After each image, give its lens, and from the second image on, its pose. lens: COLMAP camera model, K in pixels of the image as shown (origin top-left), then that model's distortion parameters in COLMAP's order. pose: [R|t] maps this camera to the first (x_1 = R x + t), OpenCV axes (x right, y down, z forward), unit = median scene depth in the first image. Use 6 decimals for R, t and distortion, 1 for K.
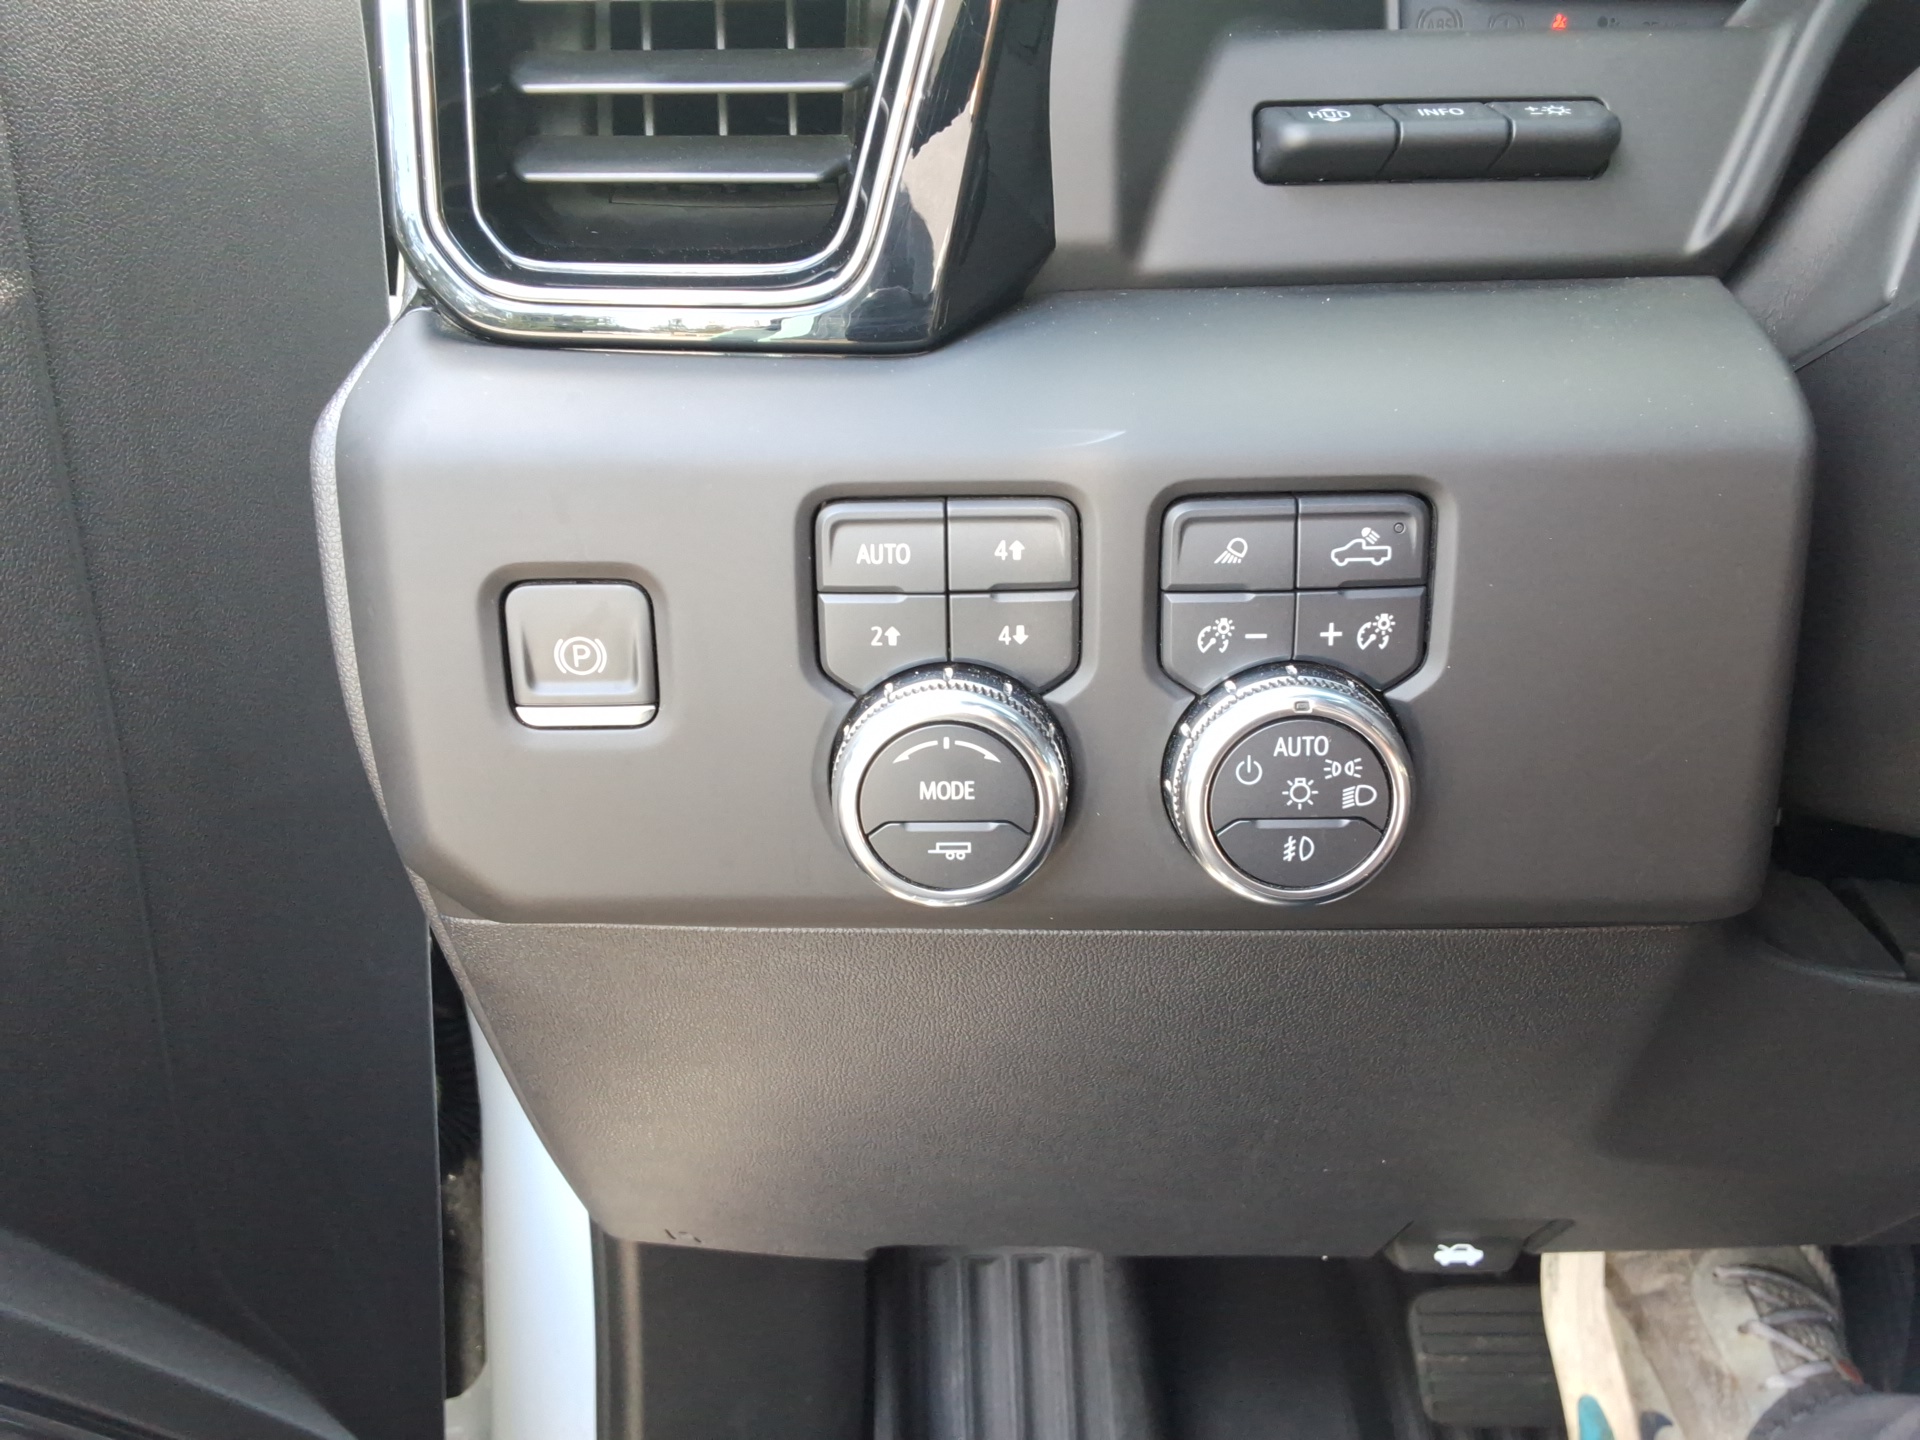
lens RADIAL K [[1528.4, 0, 975.7], [0, 1528.4, 699.7], [0, 0, 1]] dist [0.103635, -0.154302]
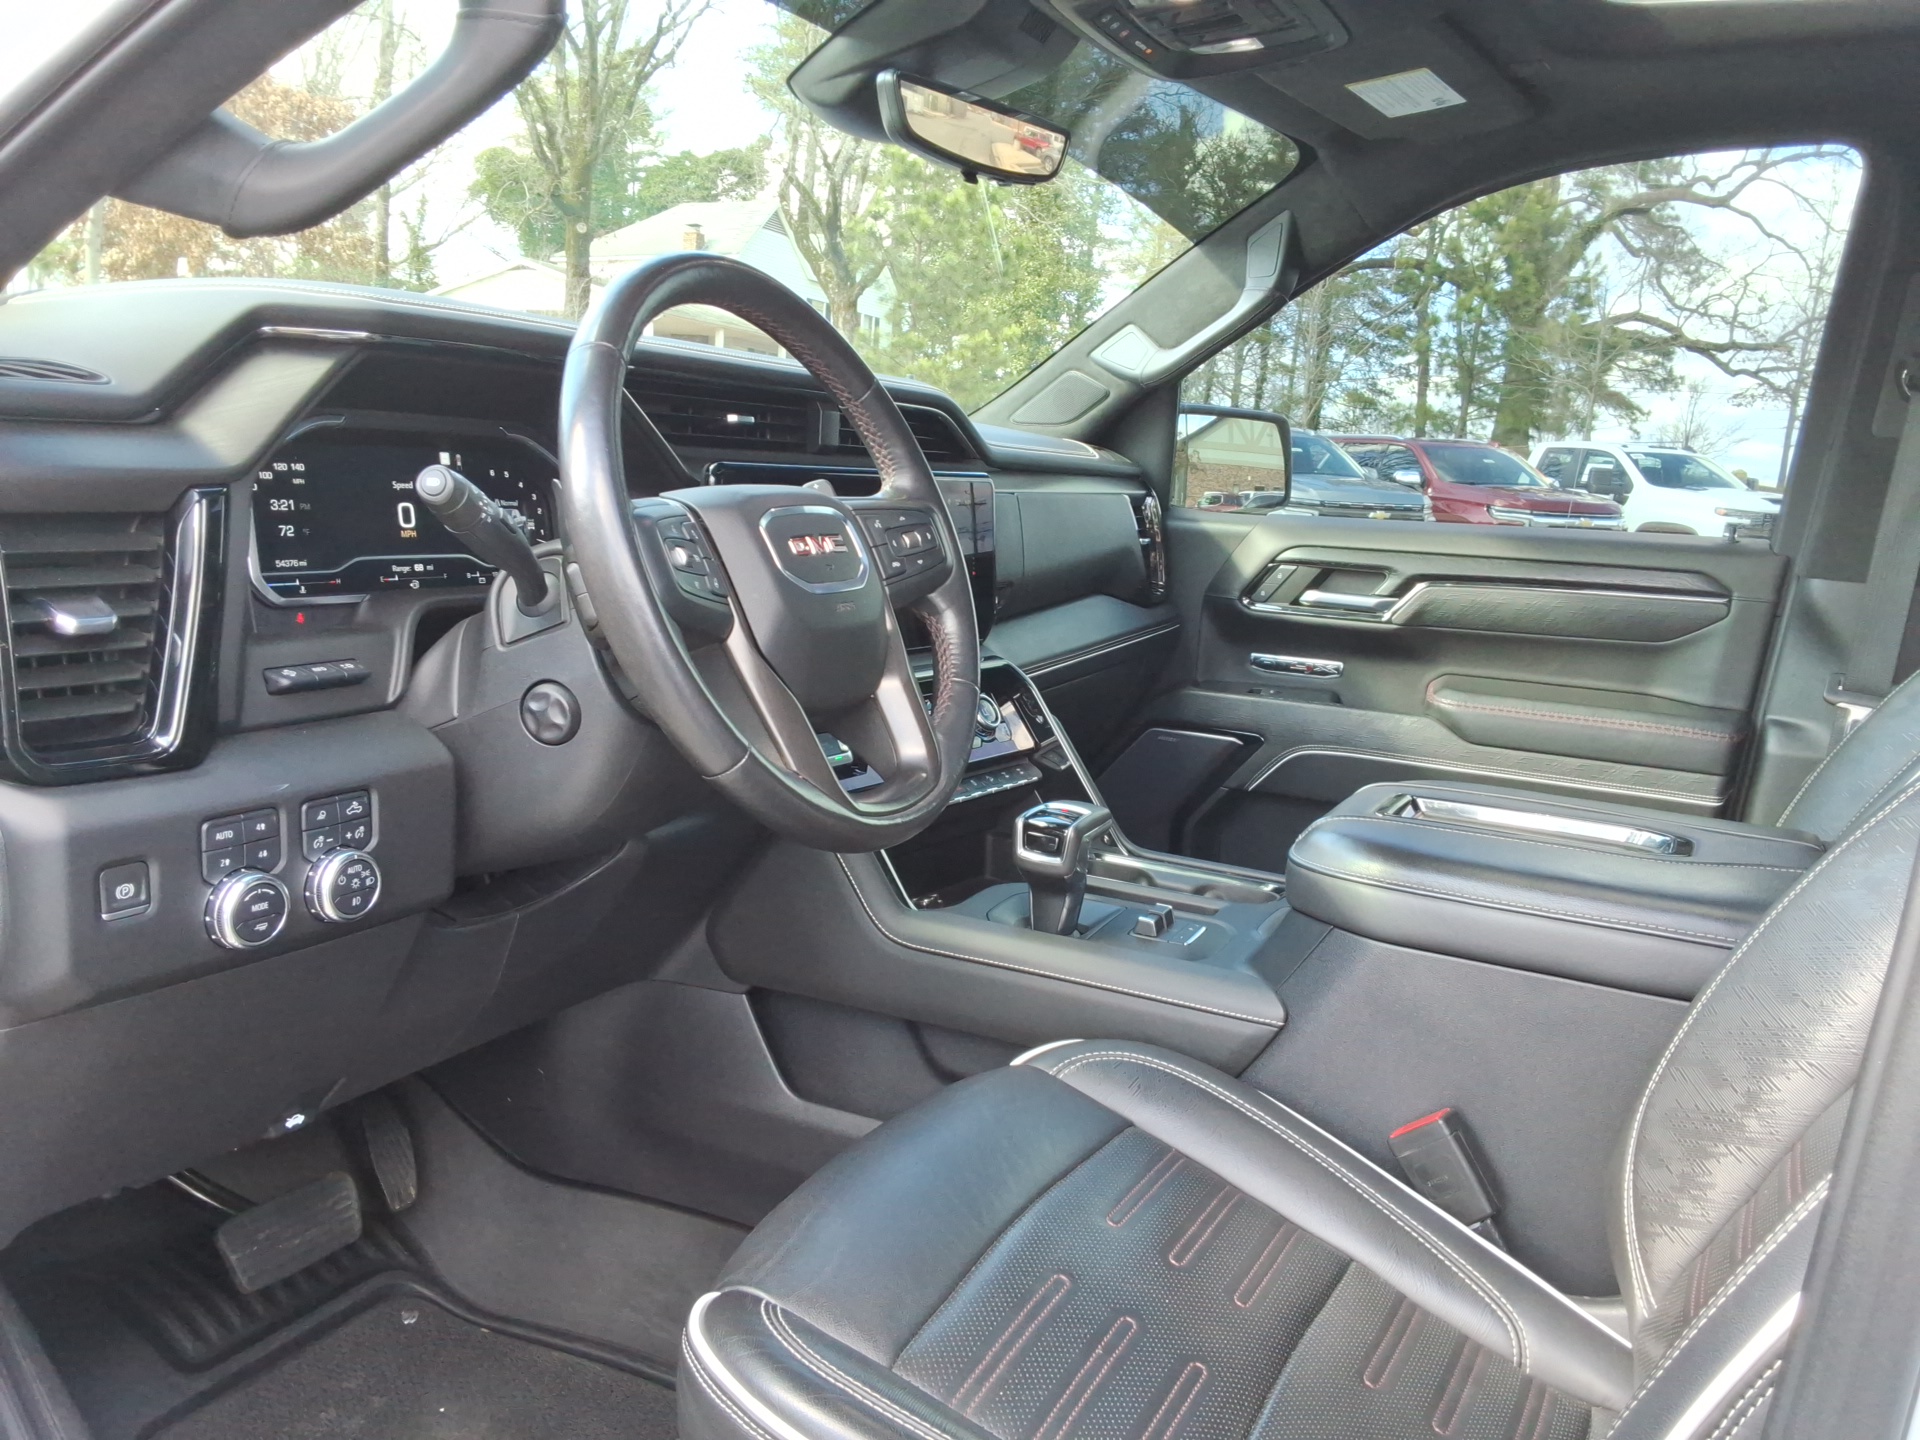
lens RADIAL K [[1565.3, 0, 1010.7], [0, 1565.3, 691.0], [0, 0, 1]] dist [0.115290, -0.053840]
pose [[0.450339, -0.095686, 0.887715, -2.150082], [0.204691, 0.978825, 0.001667, -0.061833], [-0.869078, 0.180957, 0.460389, -1.869209]]
